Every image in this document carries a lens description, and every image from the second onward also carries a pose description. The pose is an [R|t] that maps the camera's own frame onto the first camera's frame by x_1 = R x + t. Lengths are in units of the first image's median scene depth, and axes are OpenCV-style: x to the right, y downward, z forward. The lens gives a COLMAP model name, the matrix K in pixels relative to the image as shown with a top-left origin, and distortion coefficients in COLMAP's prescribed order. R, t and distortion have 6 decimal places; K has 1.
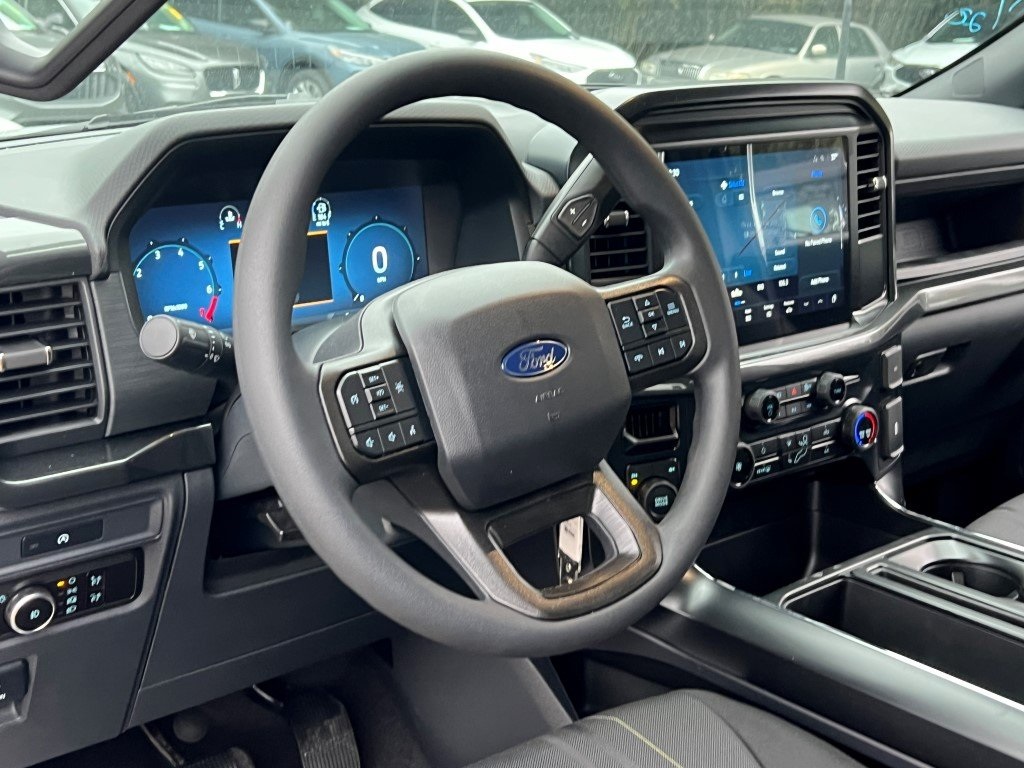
lens RADIAL K [[1325.9, 0, 521.3], [0, 1325.9, 378.6], [0, 0, 1]] dist [0.132937, 0.000000]
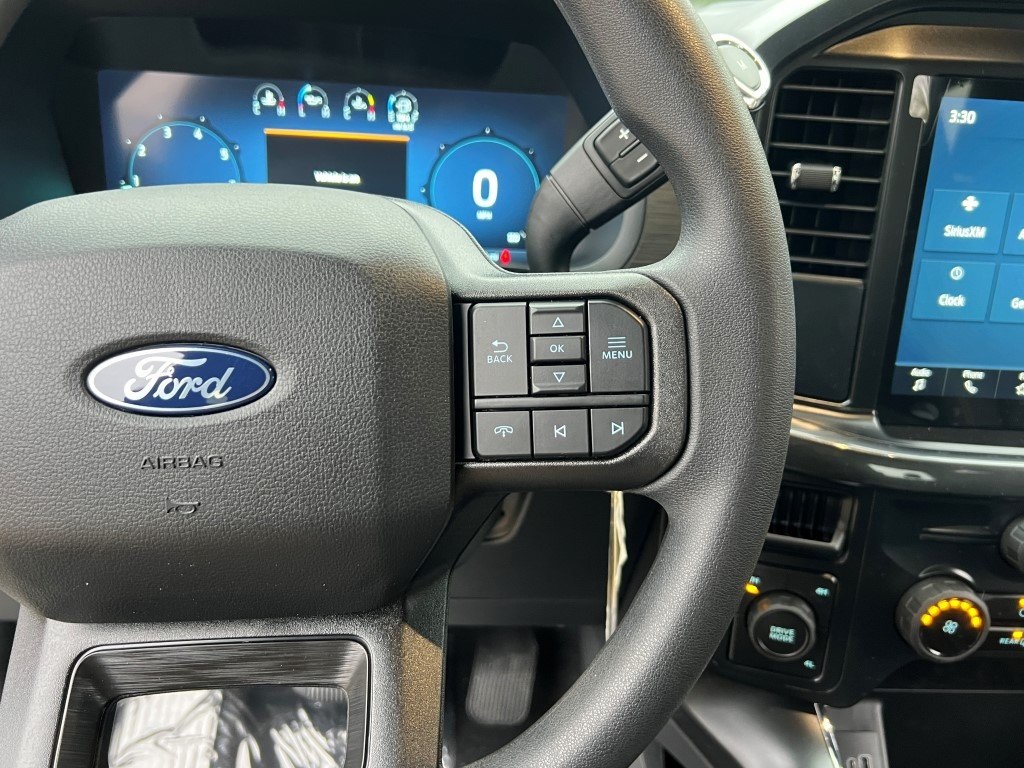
lens RADIAL K [[862.0, 0, 509.1], [0, 862.0, 374.4], [0, 0, 1]] dist [0.014216, -0.024278]
pose [[0.784989, 0.263418, -0.560716, 0.201703], [-0.208889, 0.964639, 0.160737, -0.066579], [0.583230, -0.009050, 0.812257, 0.586664]]
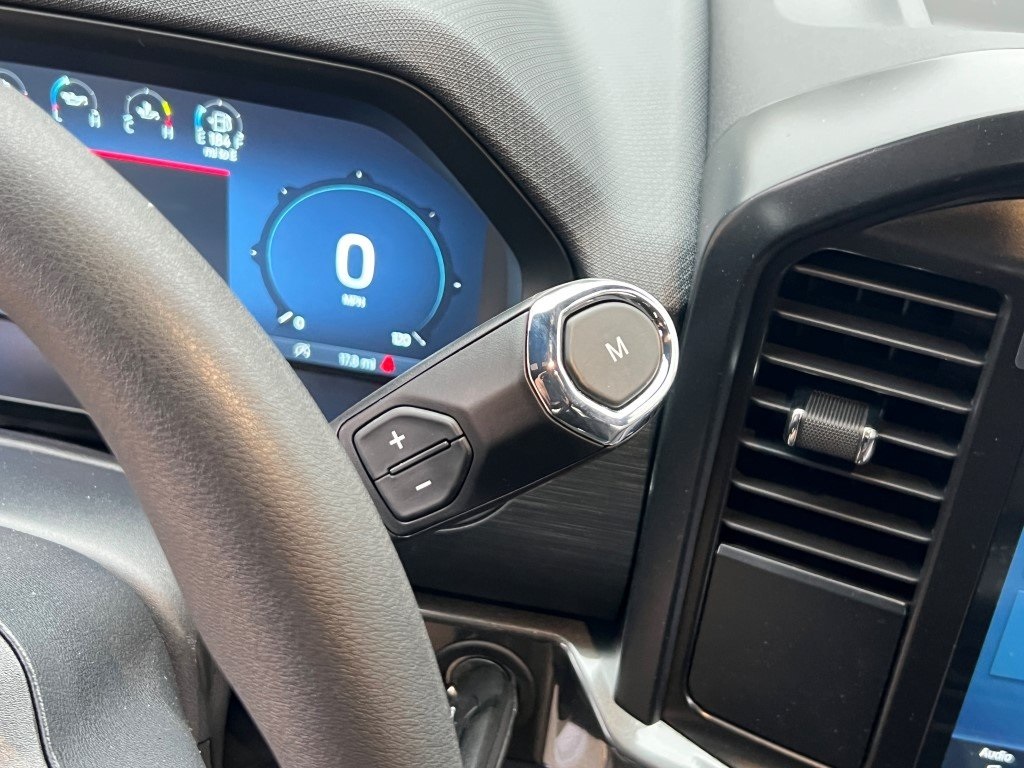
lens RADIAL K [[1359.8, 0, 519.5], [0, 1359.8, 334.3], [0, 0, 1]] dist [-0.006821, 0.000000]
pose [[0.656114, 0.447139, -0.607932, 0.213022], [-0.285434, 0.892761, 0.348577, -0.235680], [0.698600, -0.055182, 0.713381, 0.686728]]
